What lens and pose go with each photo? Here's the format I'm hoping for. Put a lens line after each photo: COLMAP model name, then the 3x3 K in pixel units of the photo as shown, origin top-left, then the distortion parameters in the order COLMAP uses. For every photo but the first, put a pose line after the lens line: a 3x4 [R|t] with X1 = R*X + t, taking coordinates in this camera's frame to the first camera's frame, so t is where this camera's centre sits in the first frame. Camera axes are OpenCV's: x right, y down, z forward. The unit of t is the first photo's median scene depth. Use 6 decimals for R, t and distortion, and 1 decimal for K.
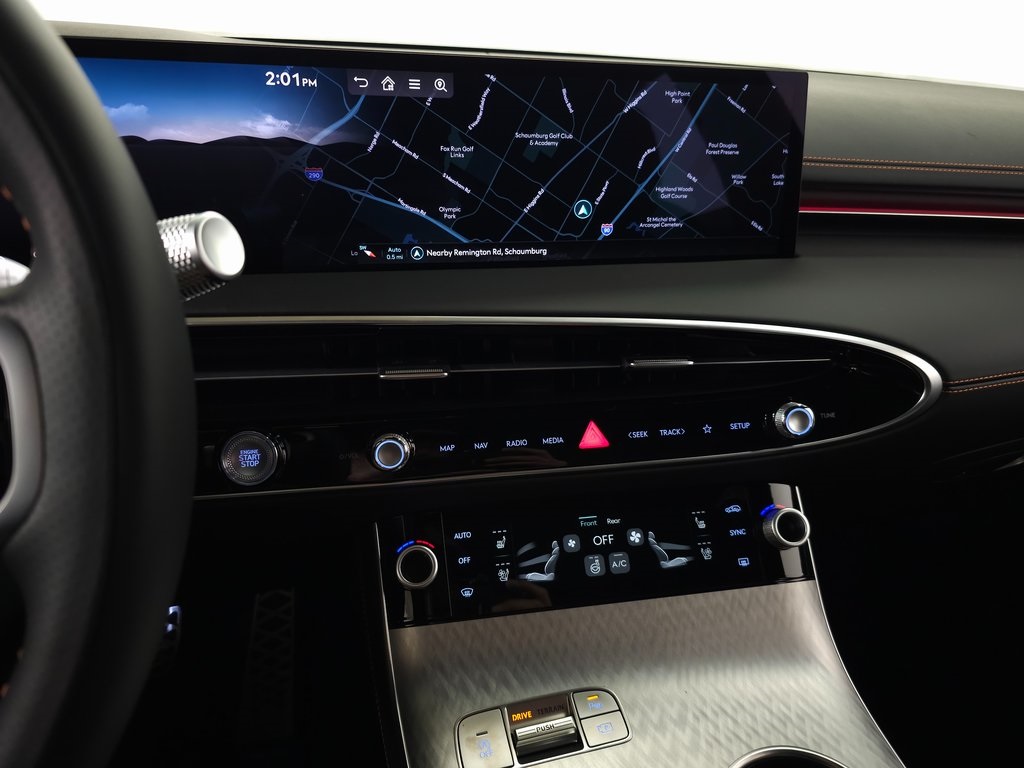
lens RADIAL K [[700.2, 0, 513.5], [0, 700.2, 378.8], [0, 0, 1]] dist [0.028853, -0.008209]
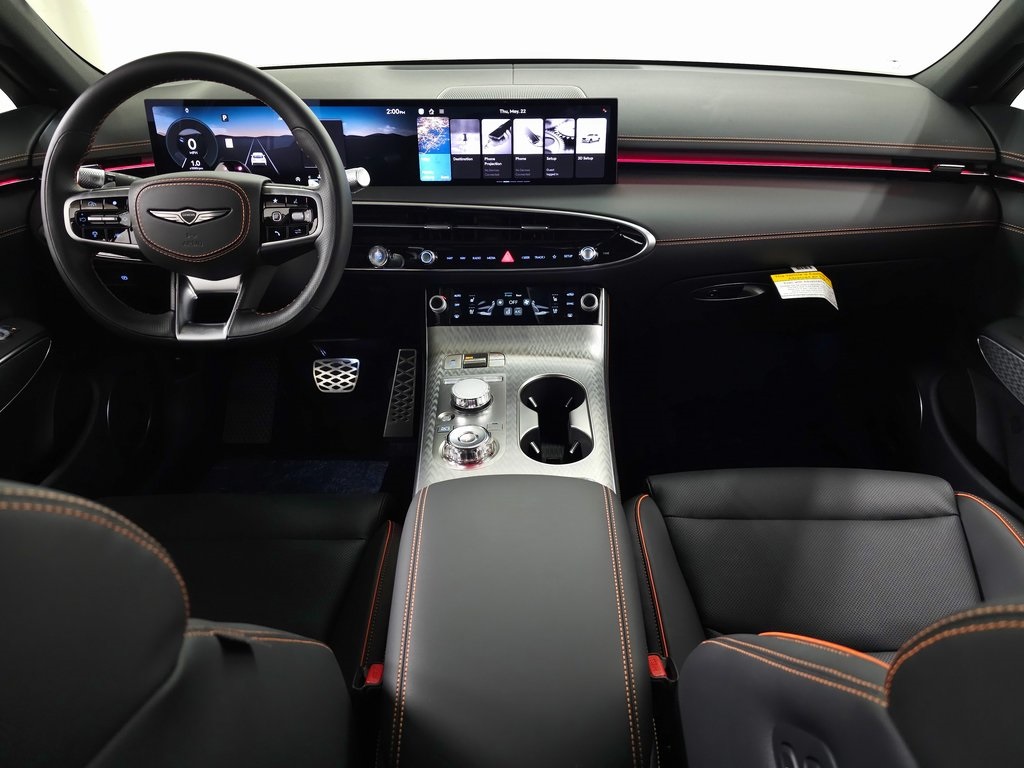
lens RADIAL K [[670.4, 0, 517.4], [0, 670.4, 398.8], [0, 0, 1]] dist [0.038217, -0.012233]
pose [[0.969495, 0.090807, -0.227668, 0.747017], [-0.057430, 0.987143, 0.149169, 0.224126], [0.238286, -0.131544, 0.962245, -1.375584]]
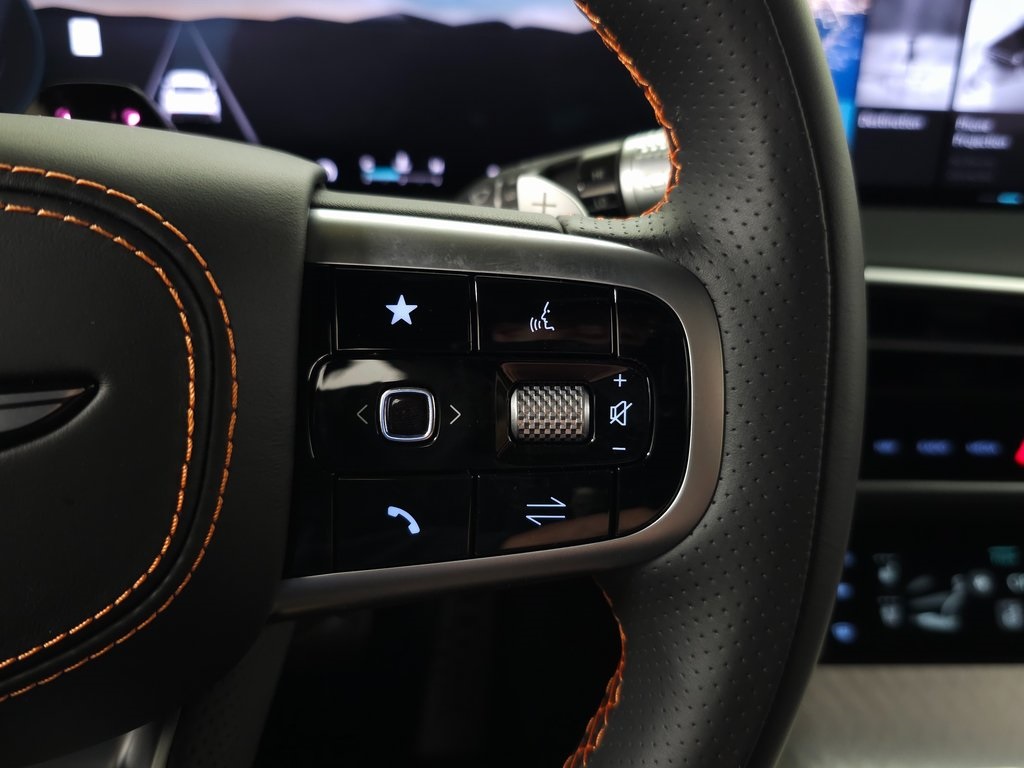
lens RADIAL K [[835.8, 0, 513.0], [0, 835.8, 378.0], [0, 0, 1]] dist [-0.018606, -0.008609]
pose [[0.987324, 0.084799, -0.134165, -0.329958], [-0.075983, 0.994682, 0.069530, -0.009706], [0.139347, -0.058454, 0.988517, 0.060035]]
